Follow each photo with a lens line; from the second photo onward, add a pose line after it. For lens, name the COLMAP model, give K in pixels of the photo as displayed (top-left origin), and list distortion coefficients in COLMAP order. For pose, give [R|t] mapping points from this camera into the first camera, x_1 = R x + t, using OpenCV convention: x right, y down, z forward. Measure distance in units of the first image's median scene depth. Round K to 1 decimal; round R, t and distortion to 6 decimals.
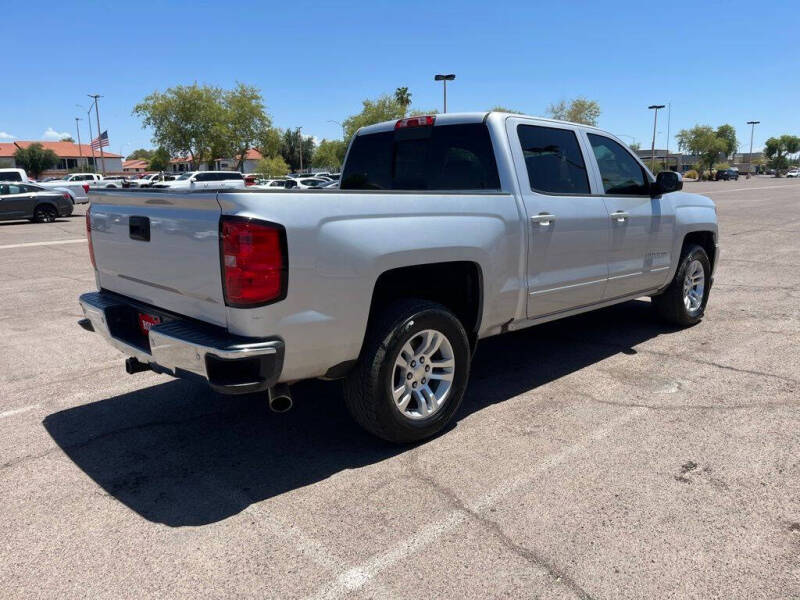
lens RADIAL K [[616.1, 0, 401.2], [0, 616.1, 285.5], [0, 0, 1]] dist [0.023656, -0.007157]
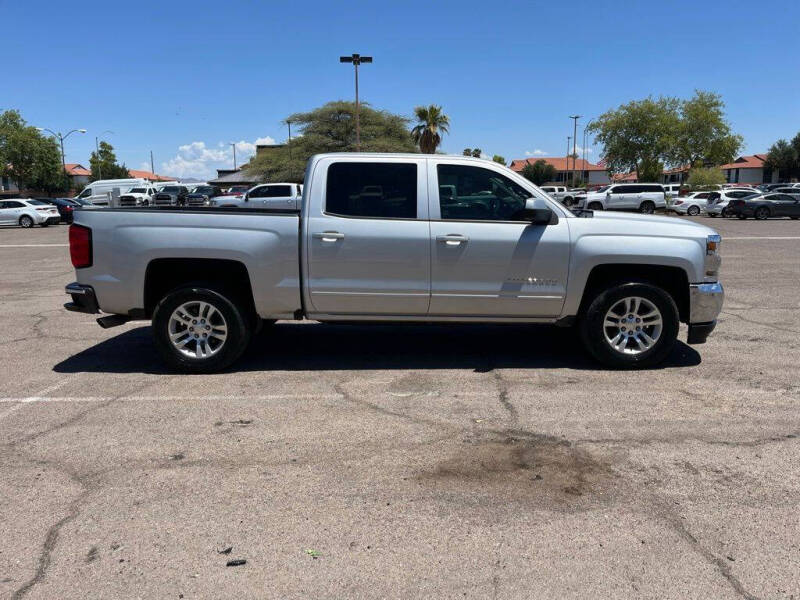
lens RADIAL K [[611.6, 0, 409.5], [0, 611.6, 285.9], [0, 0, 1]] dist [0.027720, -0.006700]
pose [[0.711531, 0.108890, -0.694166, 0.962815], [-0.119026, 0.992321, 0.033656, -0.052843], [0.692500, 0.058676, 0.719027, 0.164194]]
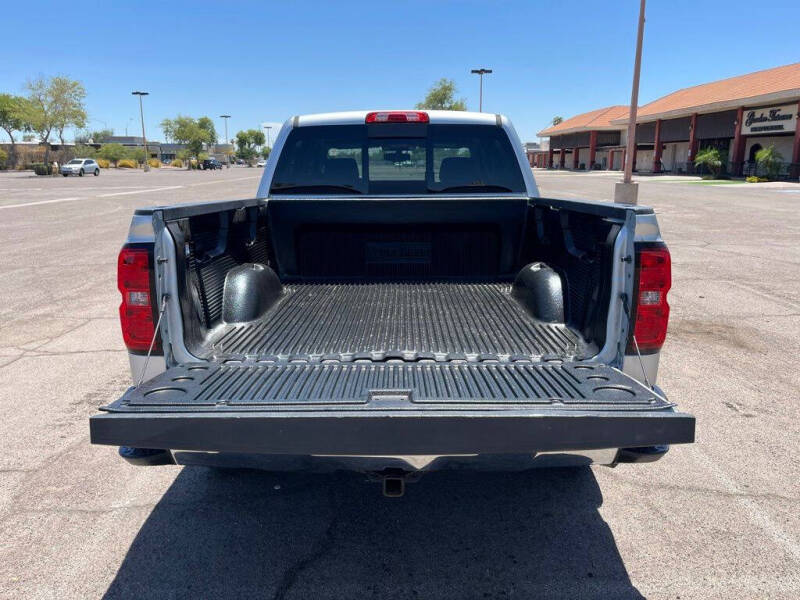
lens RADIAL K [[611.6, 0, 409.5], [0, 611.6, 285.9], [0, 0, 1]] dist [0.027720, -0.006700]
pose [[0.700153, -0.126948, 0.702617, -0.528639], [0.112232, 0.991401, 0.067286, -0.071344], [-0.705117, 0.031746, 0.708380, 0.327446]]
